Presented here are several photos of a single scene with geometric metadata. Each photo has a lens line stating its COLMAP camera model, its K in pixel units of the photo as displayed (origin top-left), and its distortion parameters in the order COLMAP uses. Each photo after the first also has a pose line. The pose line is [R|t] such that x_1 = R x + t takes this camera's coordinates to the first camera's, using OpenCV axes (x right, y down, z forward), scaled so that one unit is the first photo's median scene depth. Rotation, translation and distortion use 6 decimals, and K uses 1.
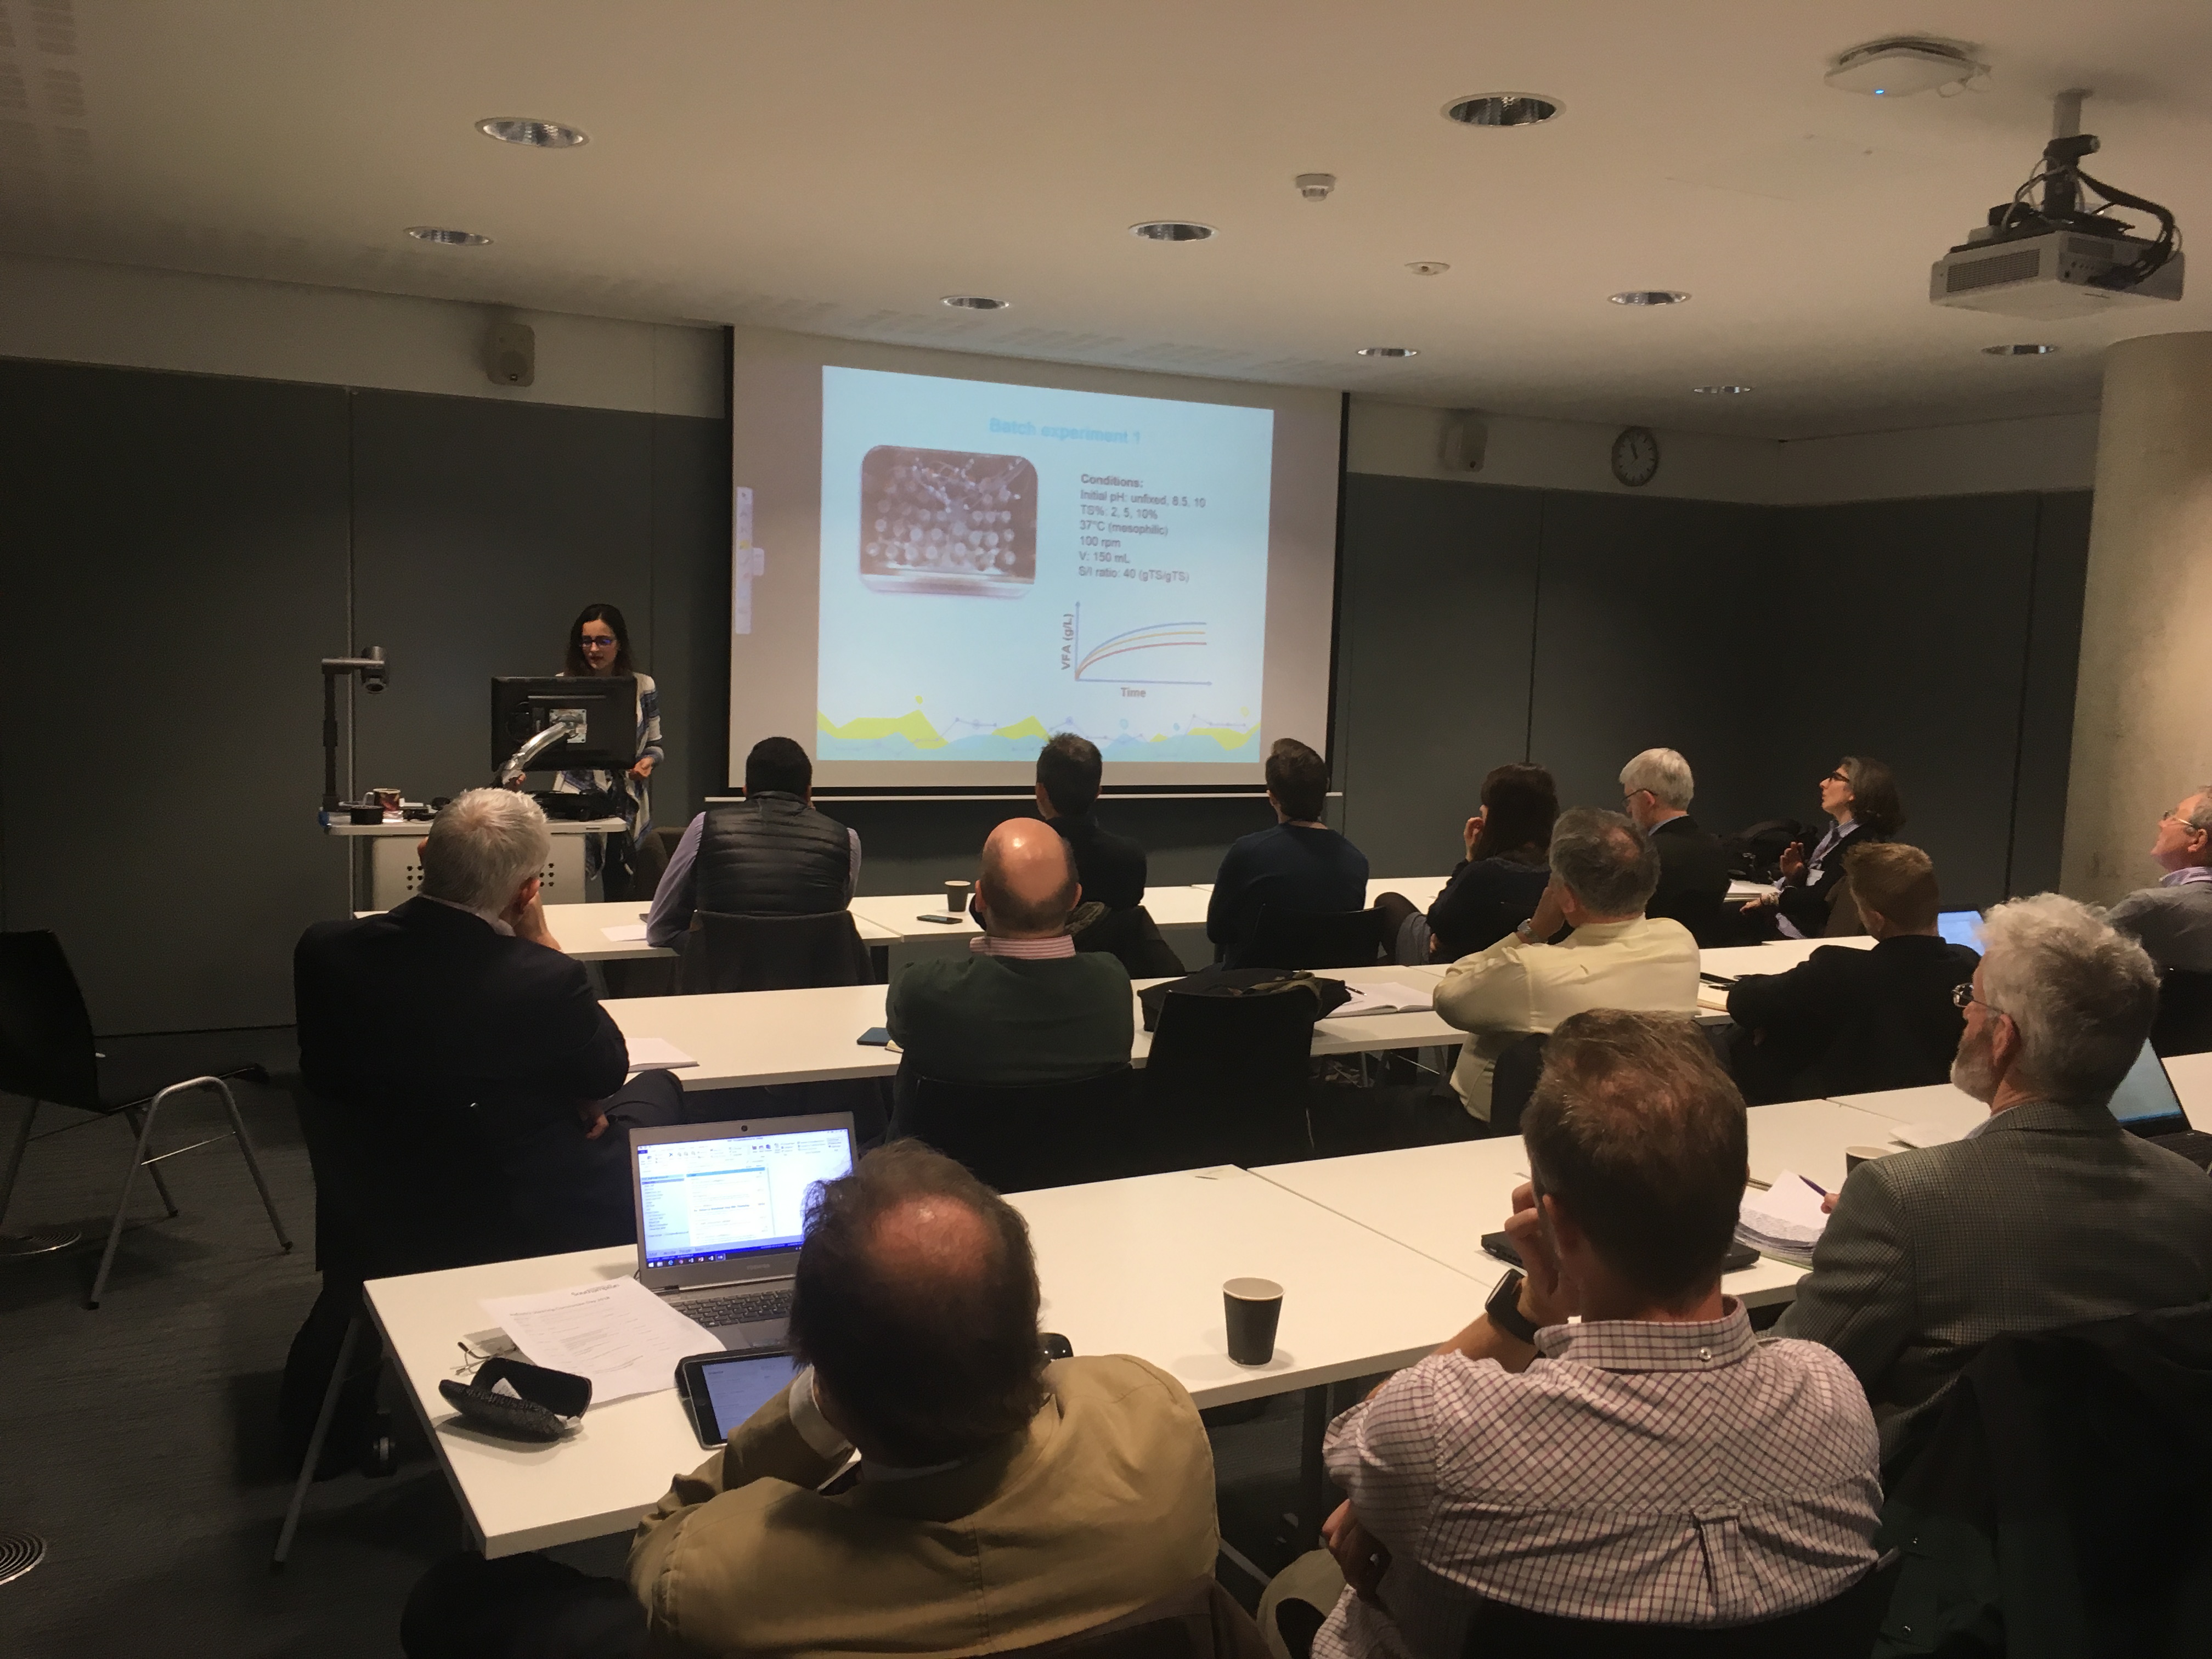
lens RADIAL K [[1858.1, 0, 1106.0], [0, 1858.1, 829.5], [0, 0, 1]] dist [0.070716, -0.077029]
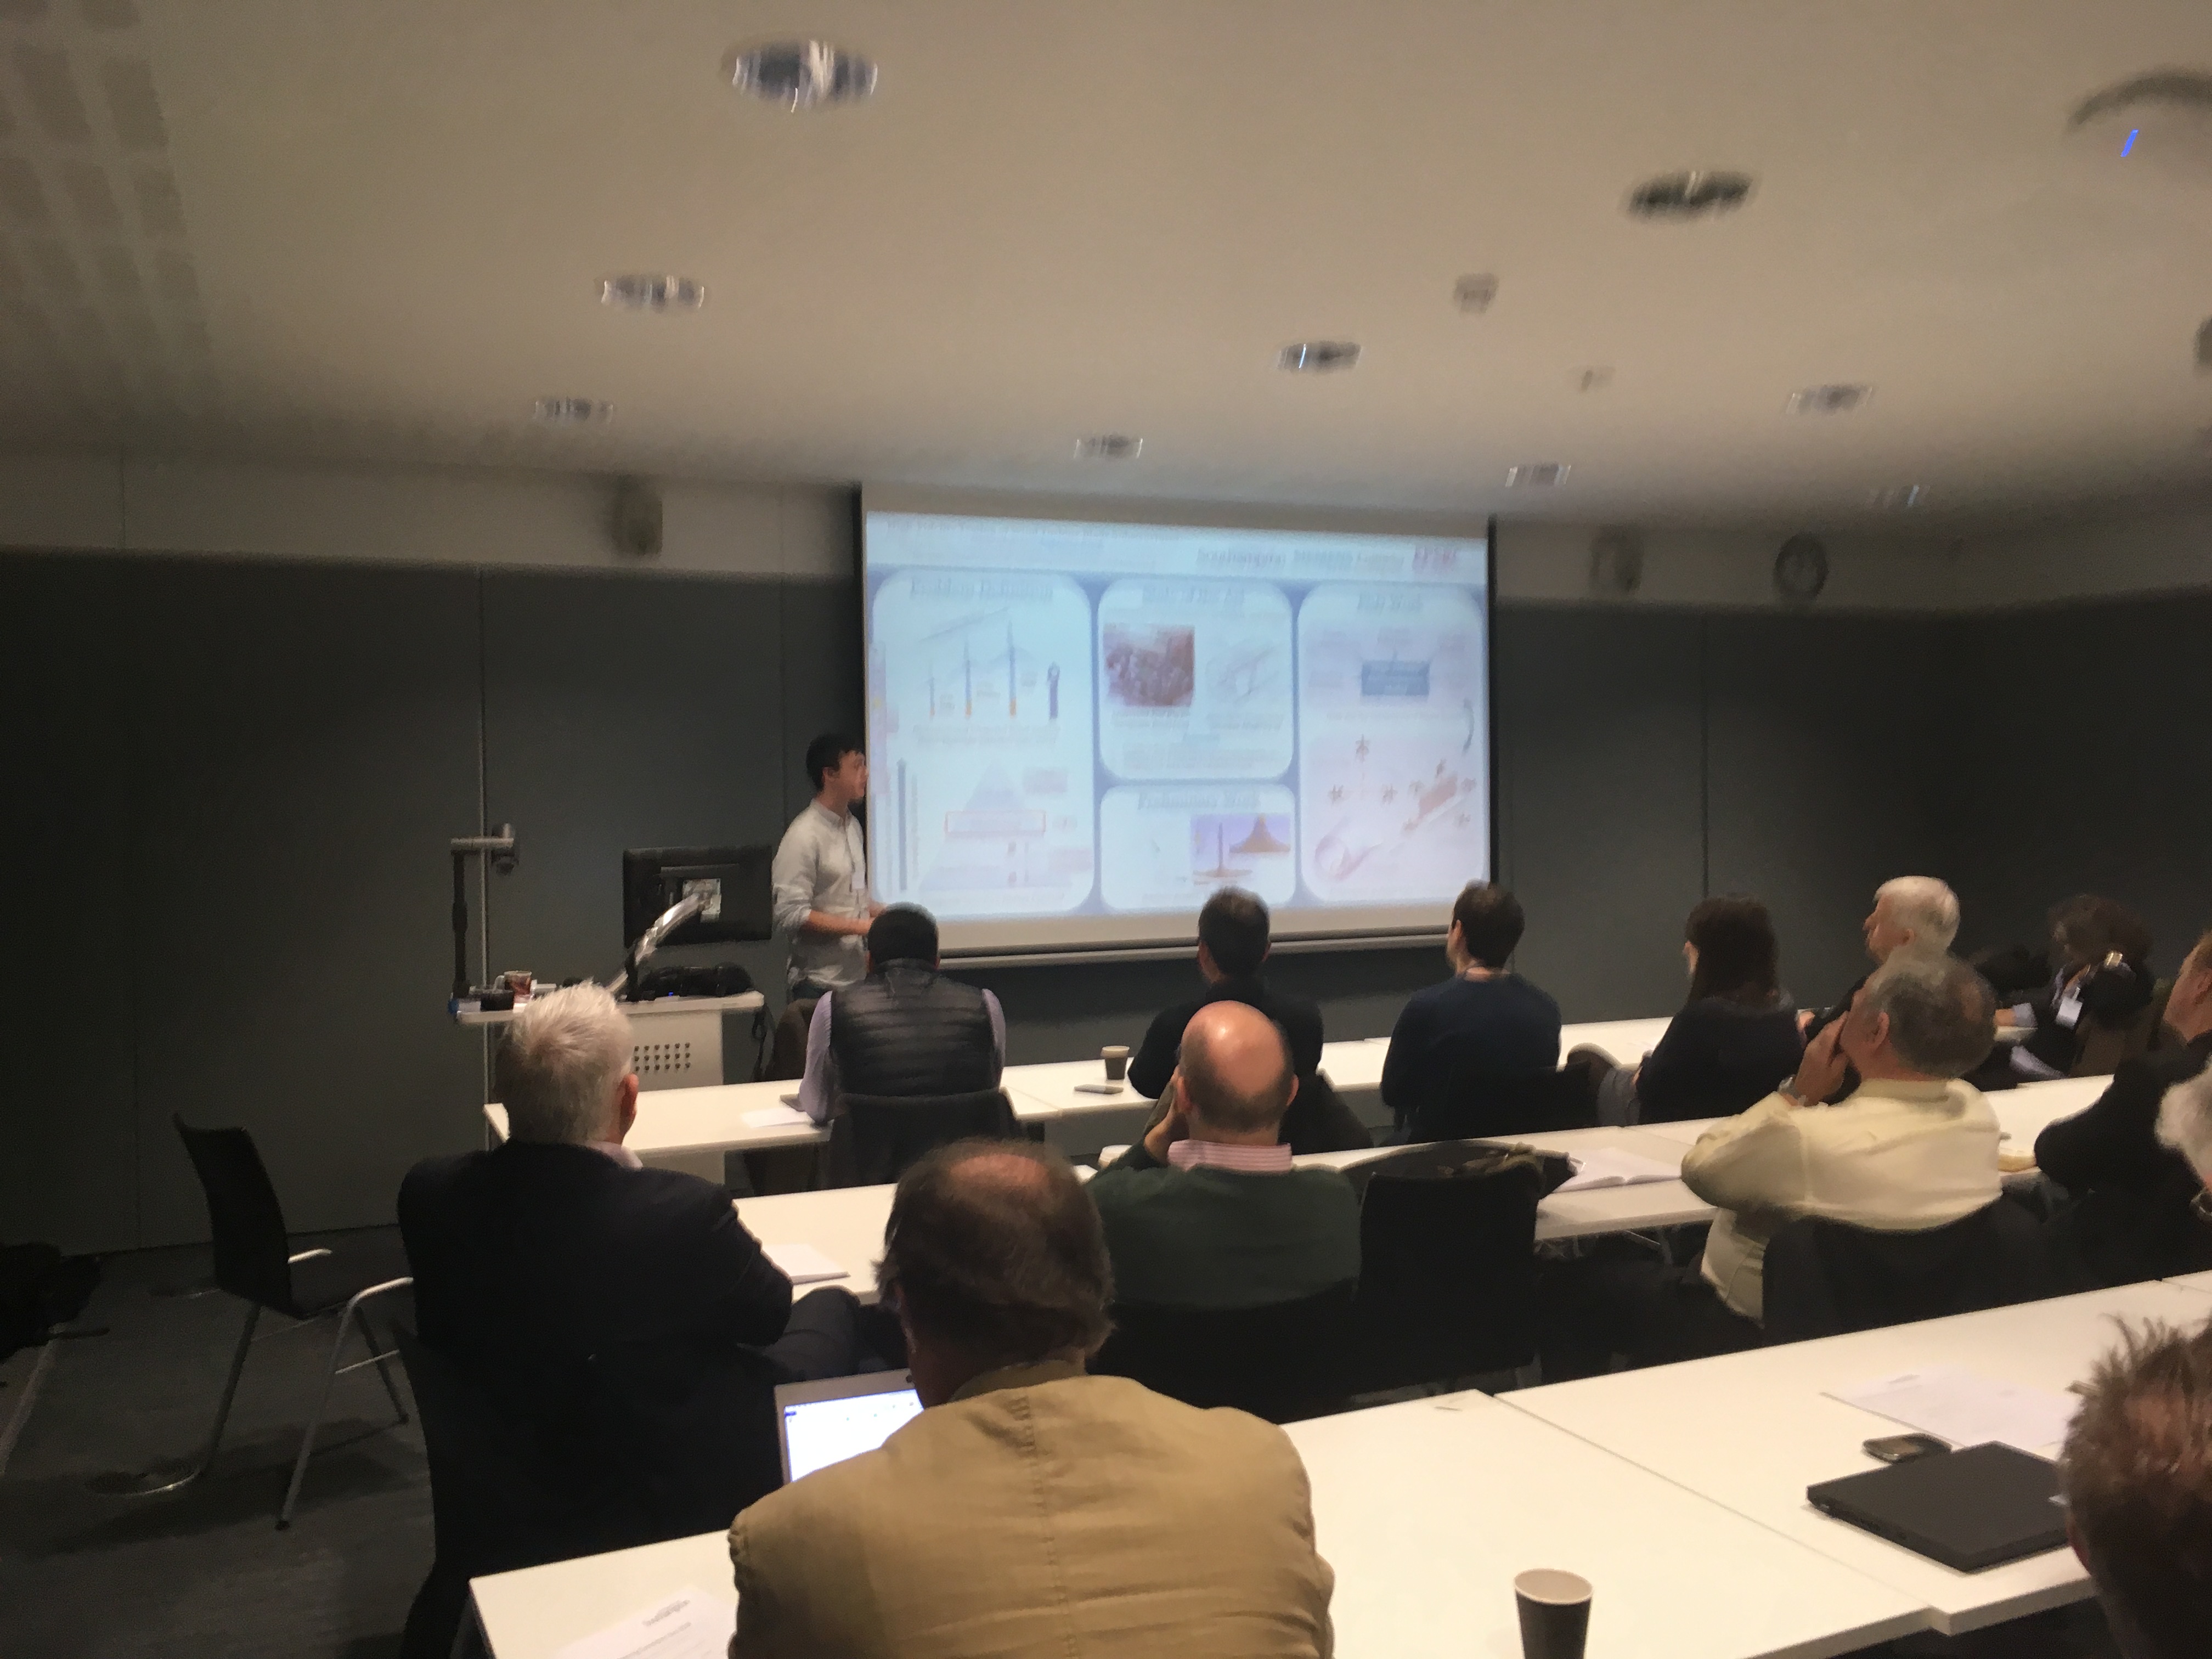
lens RADIAL K [[1871.8, 0, 1117.3], [0, 1871.8, 830.9], [0, 0, 1]] dist [0.108791, -0.181864]
pose [[0.996909, -0.044484, -0.064759, -0.012851], [0.039166, 0.995928, -0.081199, -0.003890], [0.068107, 0.078412, 0.994592, 0.058875]]
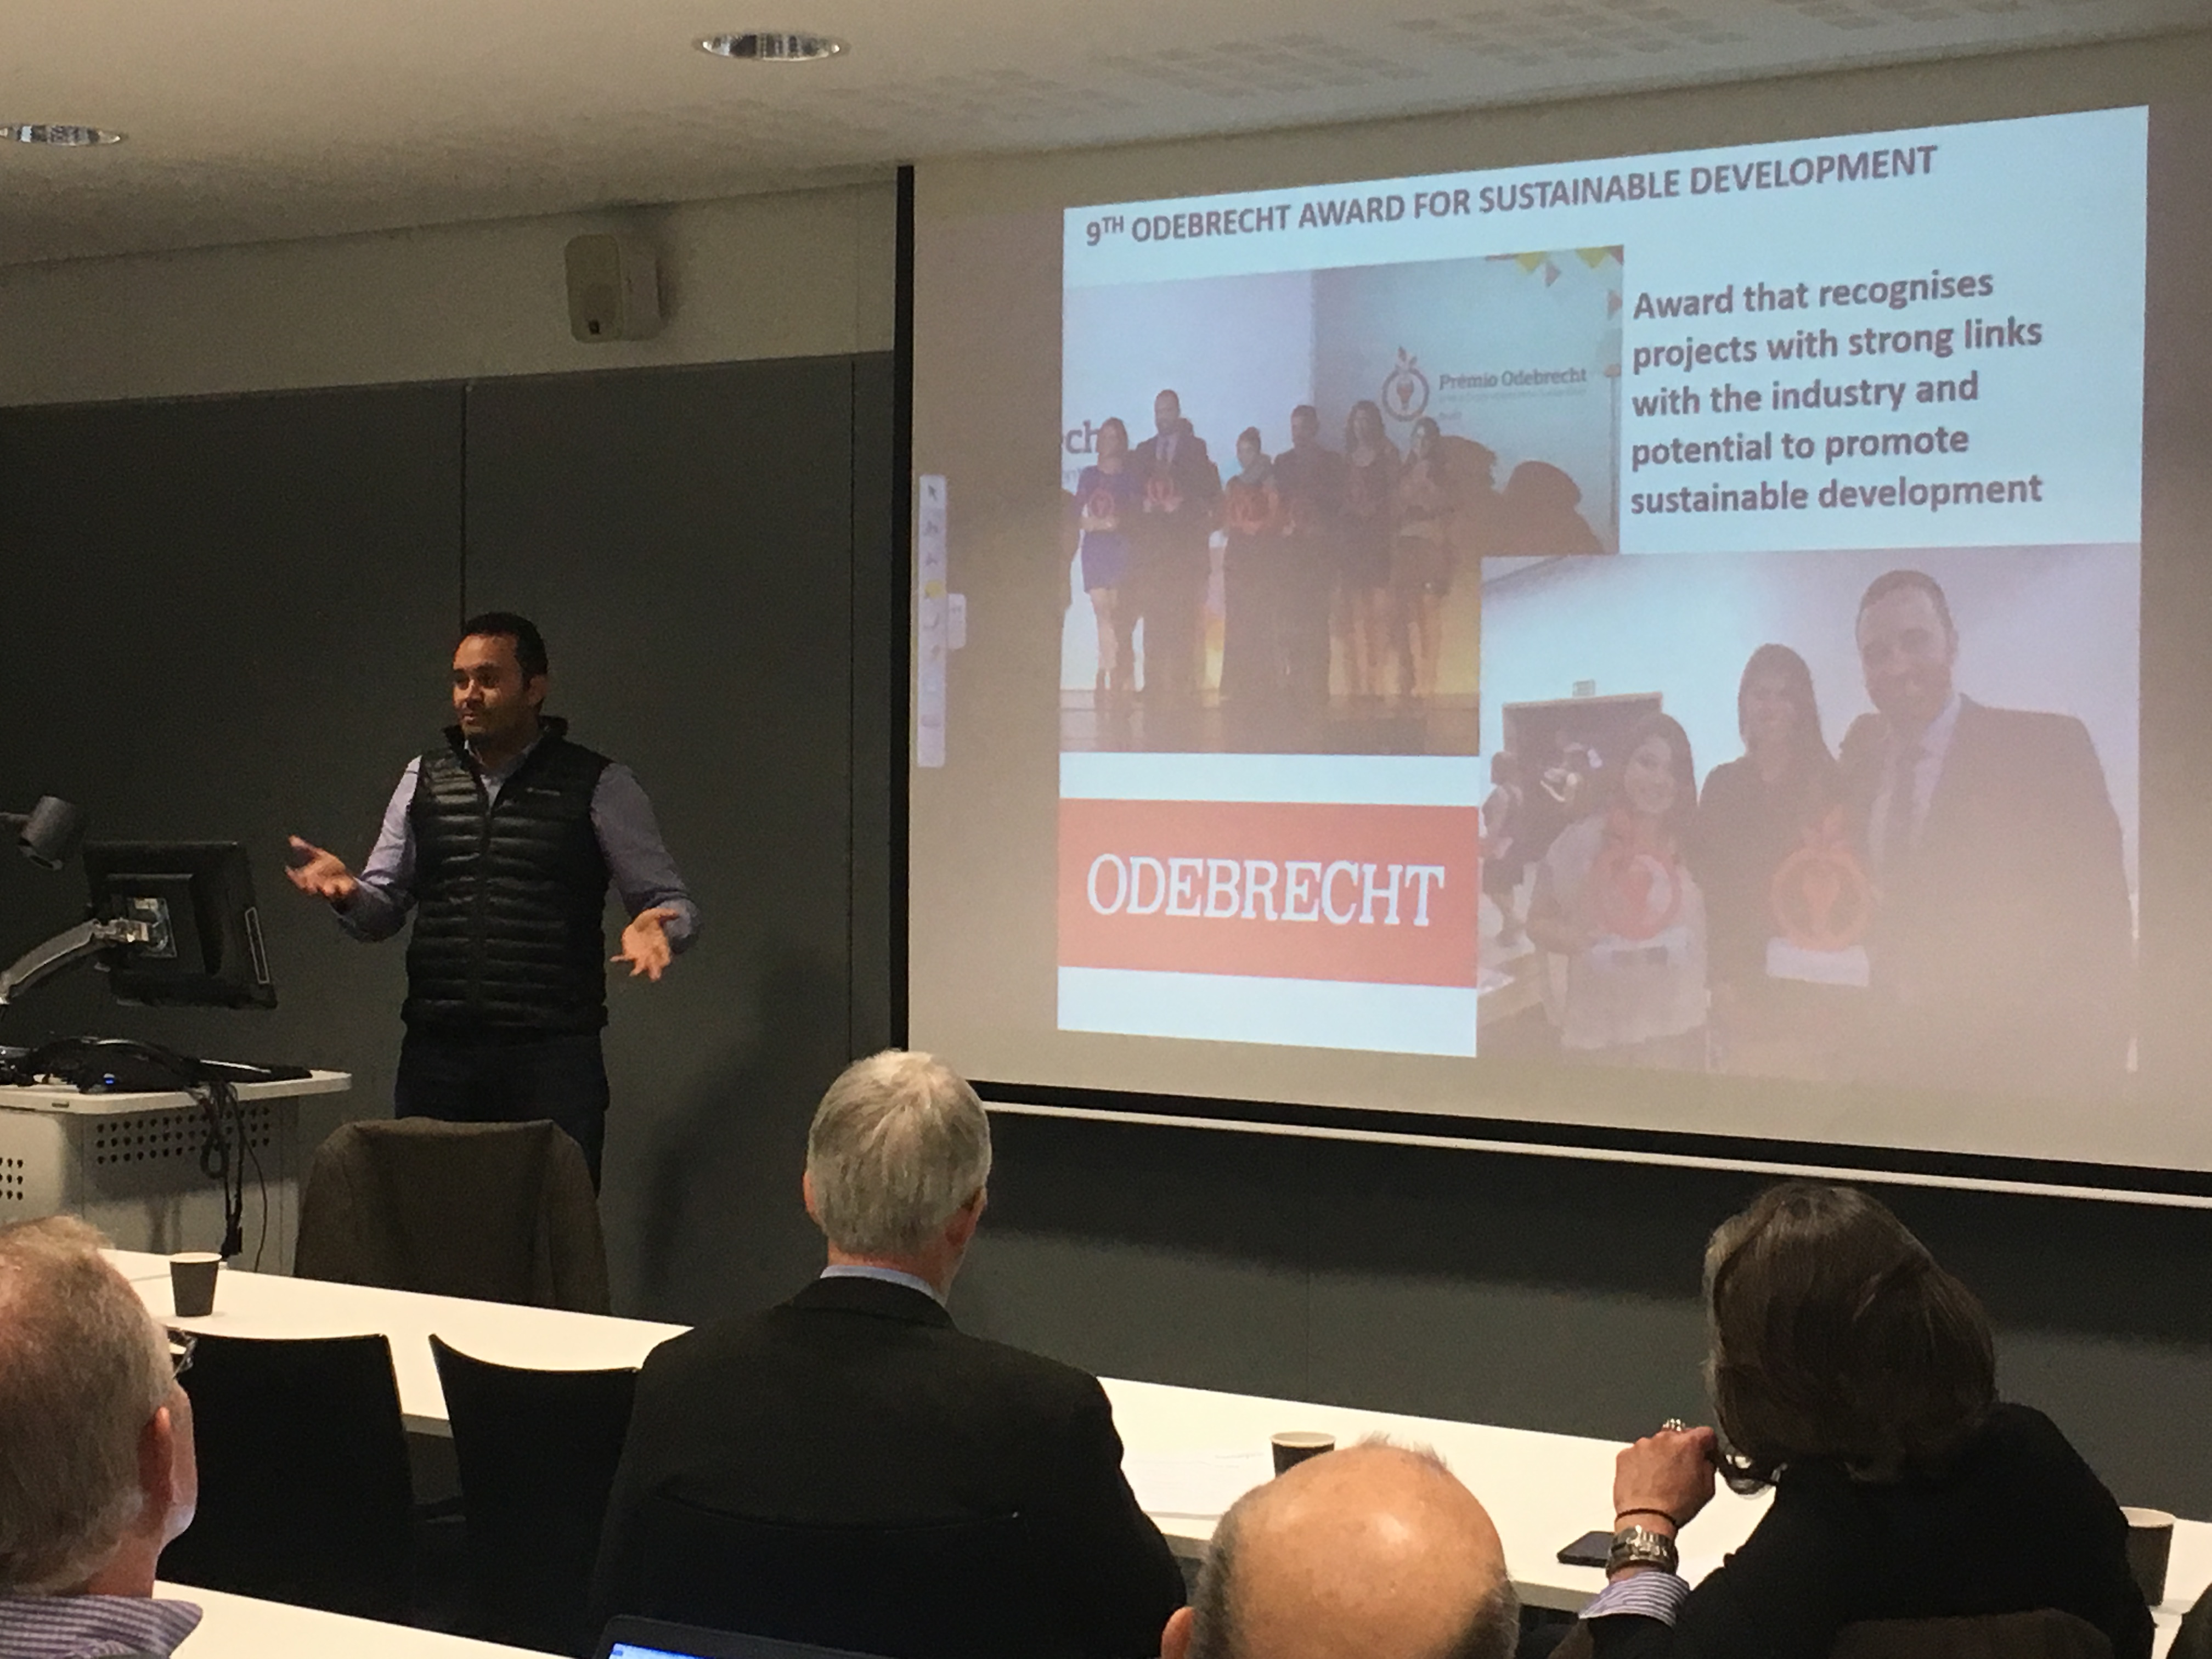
lens RADIAL K [[3694.0, 0, 1106.0], [0, 3694.0, 829.5], [0, 0, 1]] dist [0.073080, -0.070418]
pose [[0.491841, -0.010354, -0.870624, 1.017804], [-0.084286, 0.994667, -0.059444, -0.051086], [0.866596, 0.102619, 0.488345, 0.839245]]
